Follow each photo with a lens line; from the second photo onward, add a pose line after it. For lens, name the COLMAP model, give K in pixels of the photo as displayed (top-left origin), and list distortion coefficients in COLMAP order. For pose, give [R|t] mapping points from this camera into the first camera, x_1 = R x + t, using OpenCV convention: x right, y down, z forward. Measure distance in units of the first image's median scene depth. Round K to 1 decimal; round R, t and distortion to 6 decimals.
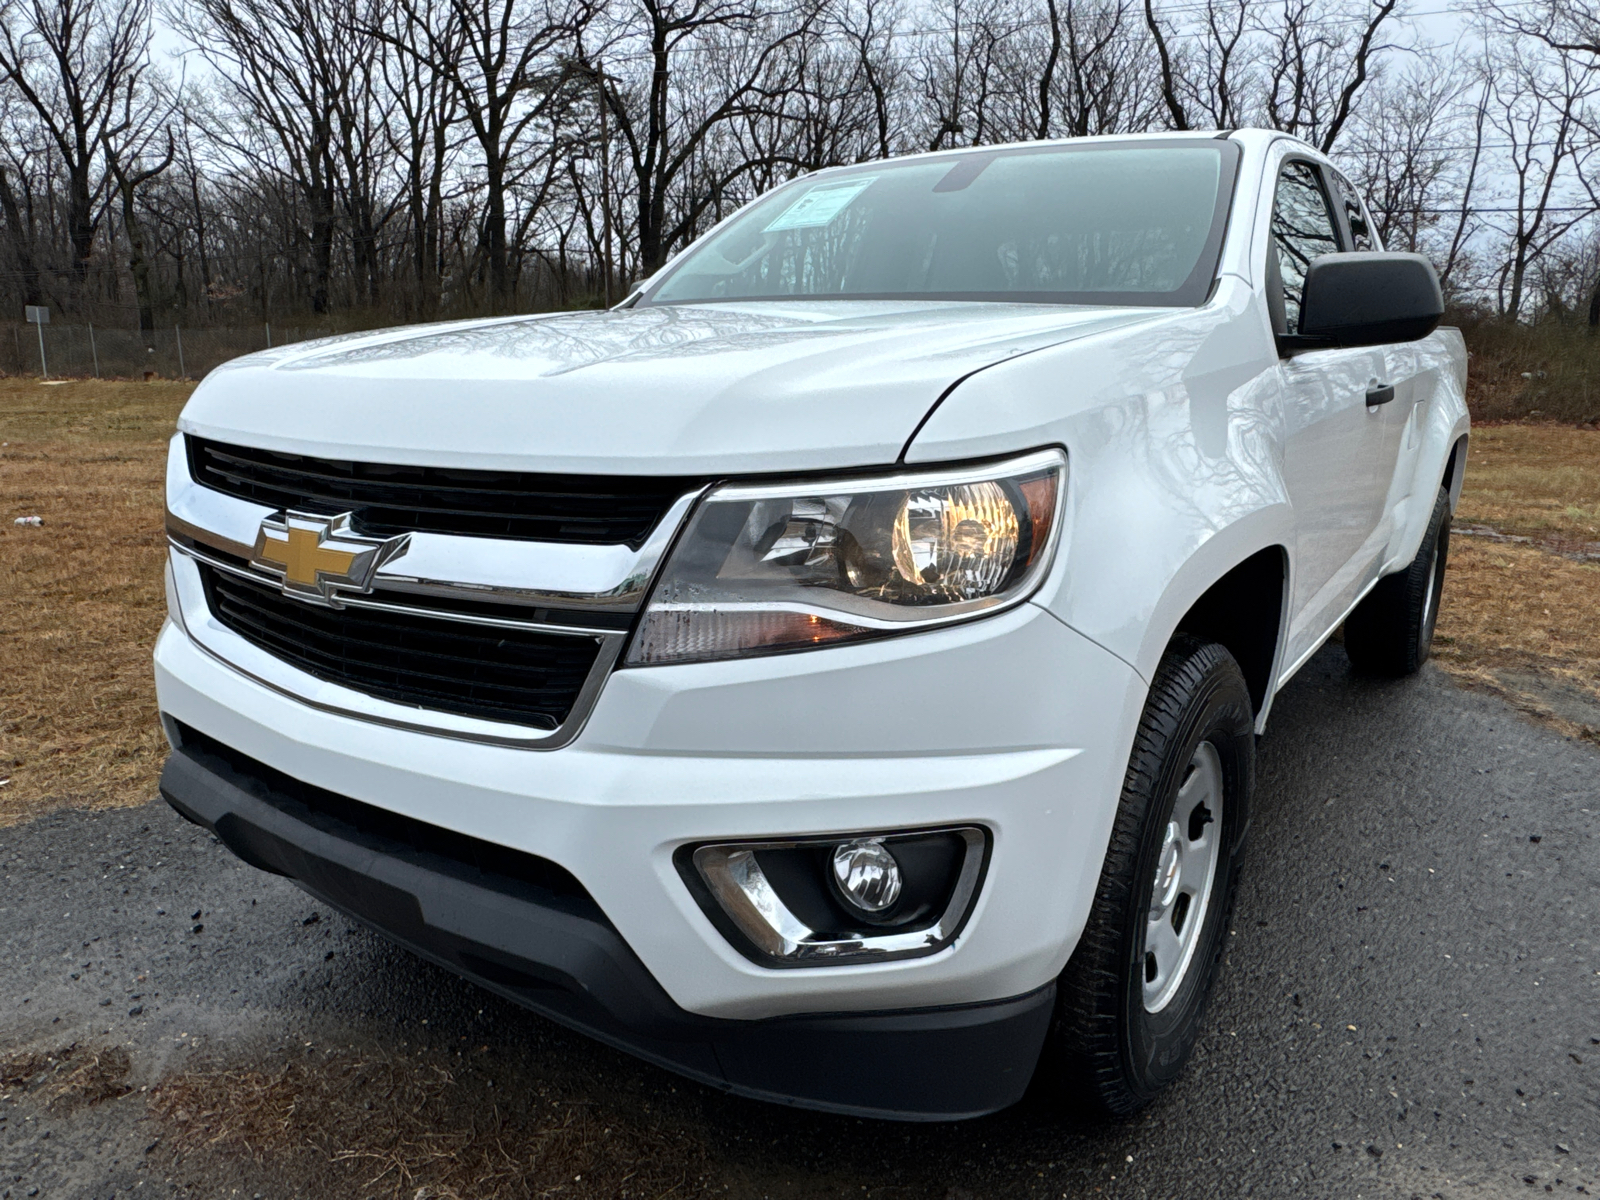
lens RADIAL K [[1121.2, 0, 794.5], [0, 1121.2, 605.4], [0, 0, 1]] dist [-0.004414, 0.004426]
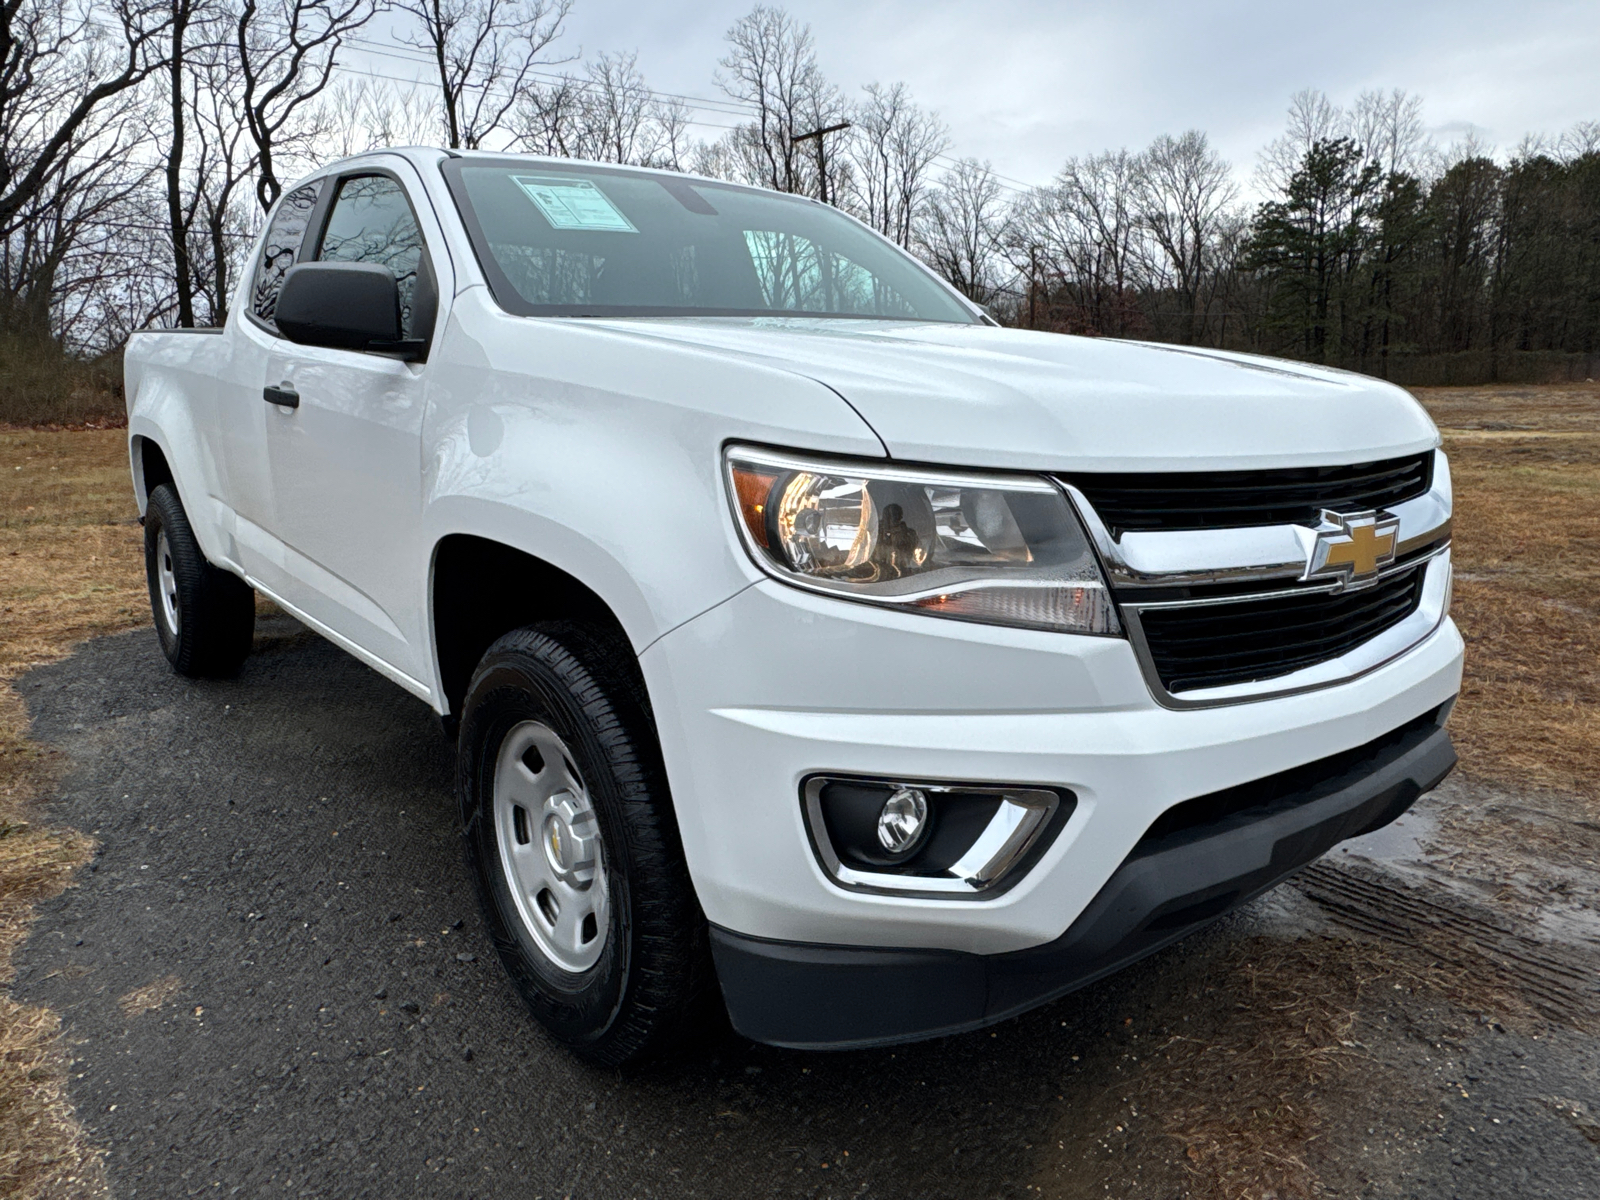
lens RADIAL K [[1121.2, 0, 795.1], [0, 1121.2, 606.2], [0, 0, 1]] dist [-0.004414, 0.004426]
pose [[0.285781, -0.208254, 0.935393, -0.043342], [0.209201, 0.966116, 0.151179, -0.007265], [-0.935182, 0.152481, 0.319664, 0.030271]]
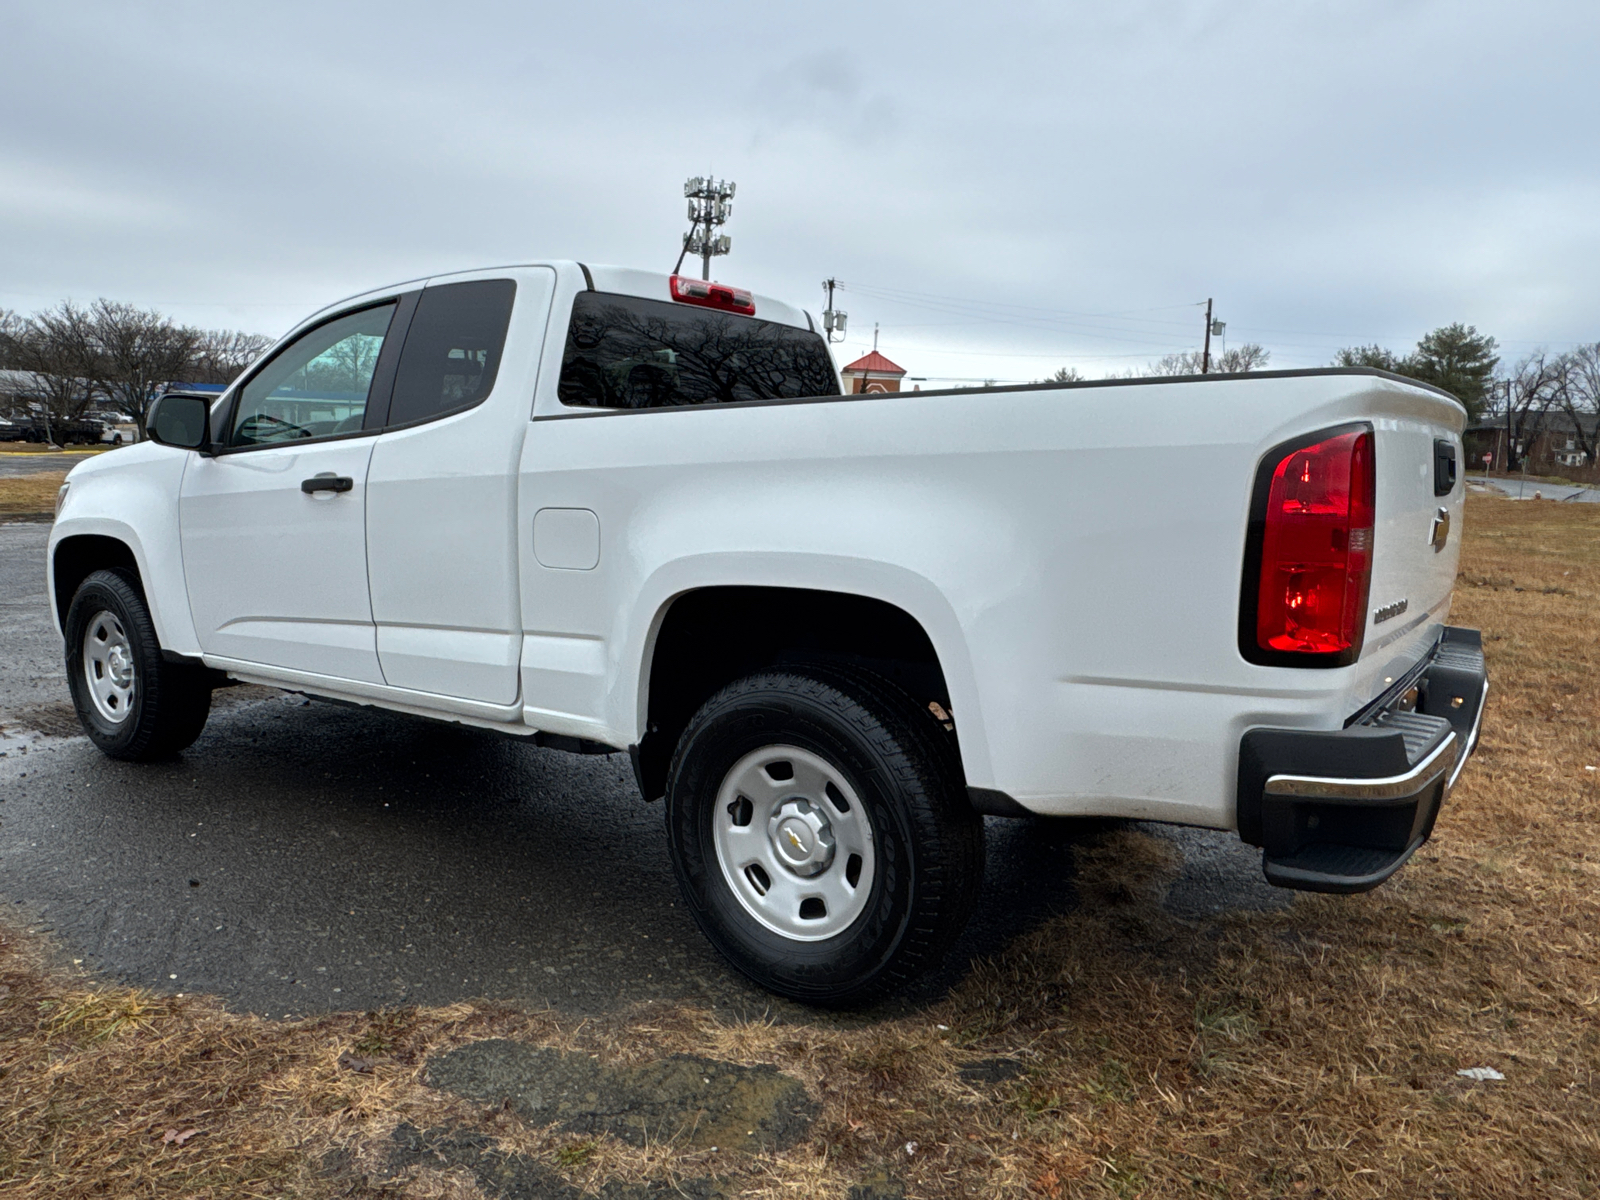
lens RADIAL K [[1121.2, 0, 790.2], [0, 1121.2, 609.7], [0, 0, 1]] dist [-0.004414, 0.004426]
pose [[-0.032886, 0.109683, -0.993422, 0.086200], [-0.229648, 0.966537, 0.114317, -0.015610], [0.972718, 0.231897, -0.006597, 0.076490]]
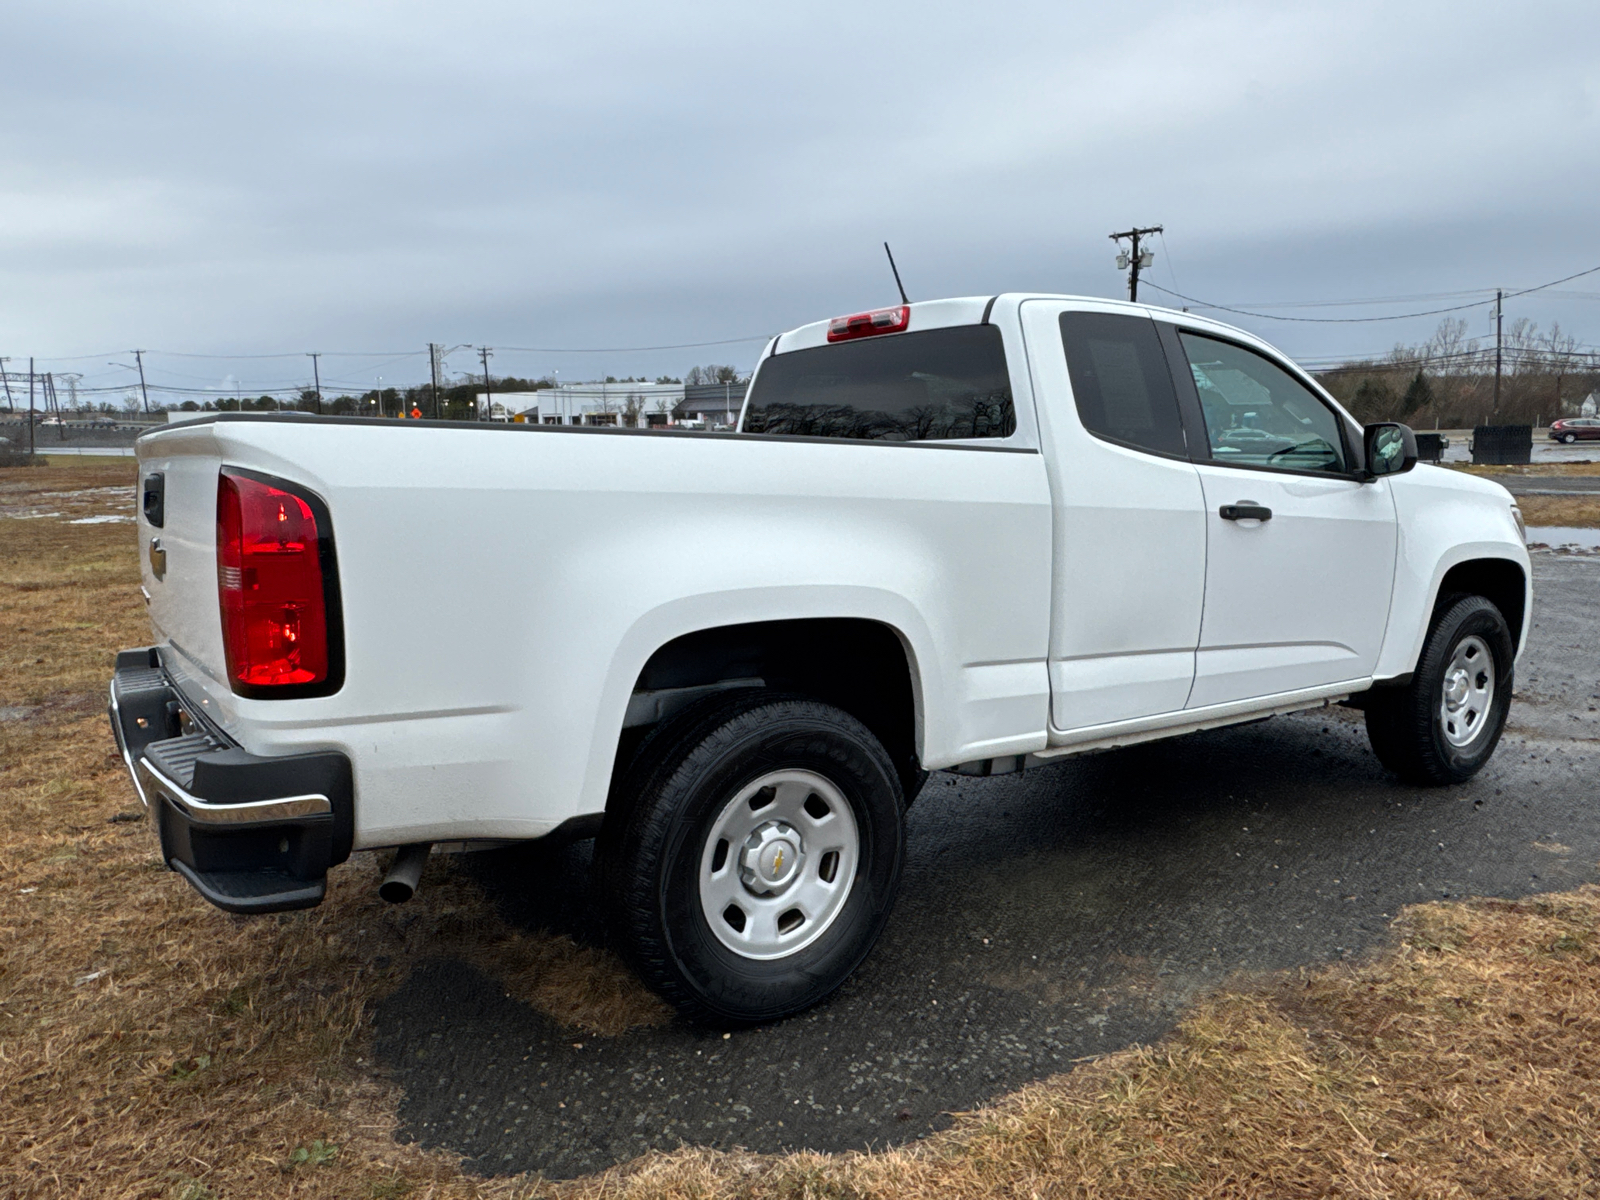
lens RADIAL K [[1121.2, 0, 795.7], [0, 1121.2, 610.1], [0, 0, 1]] dist [-0.004414, 0.004426]
pose [[-0.936083, -0.052960, 0.347770, 0.001946], [0.069167, 0.941595, 0.329567, -0.030606], [-0.344913, 0.332556, -0.877748, 0.131471]]
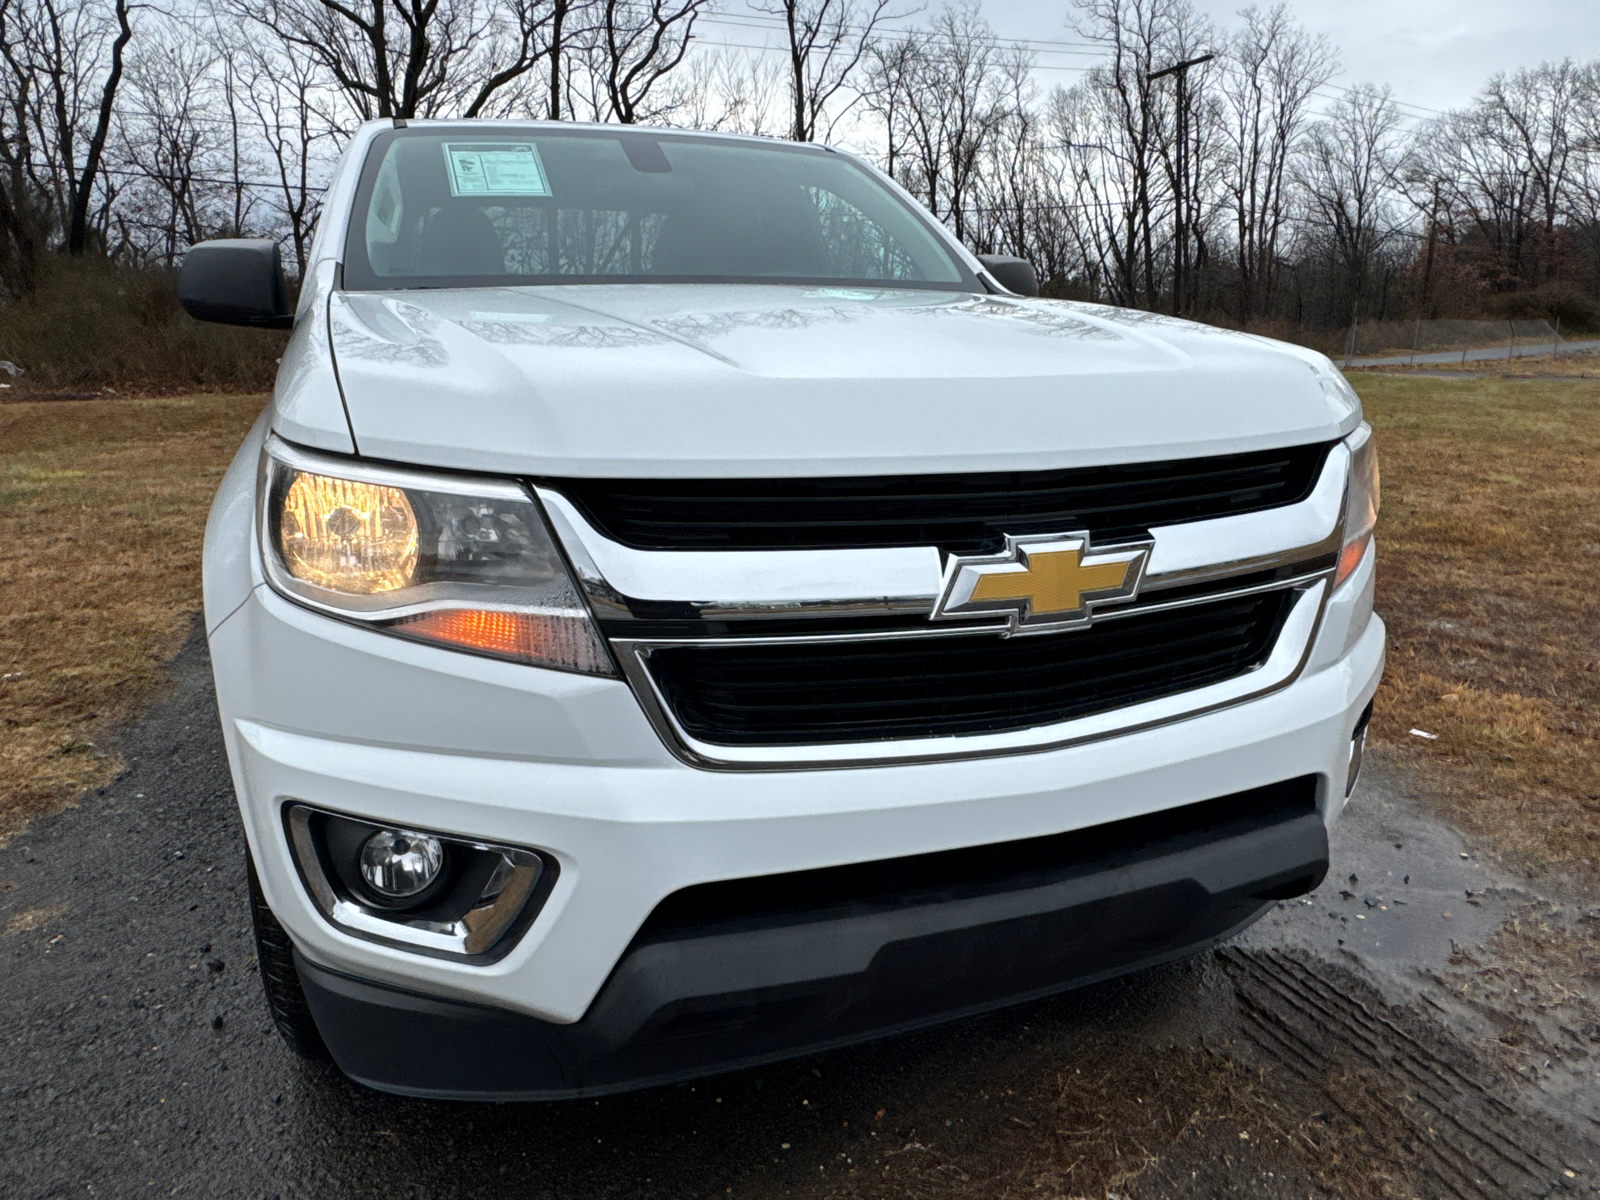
lens RADIAL K [[1121.2, 0, 795.3], [0, 1121.2, 605.2], [0, 0, 1]] dist [-0.004414, 0.004426]
pose [[0.558783, -0.215092, 0.800935, -0.032163], [0.194662, 0.972816, 0.125442, -0.004493], [-0.806144, 0.085817, 0.585464, 0.016471]]
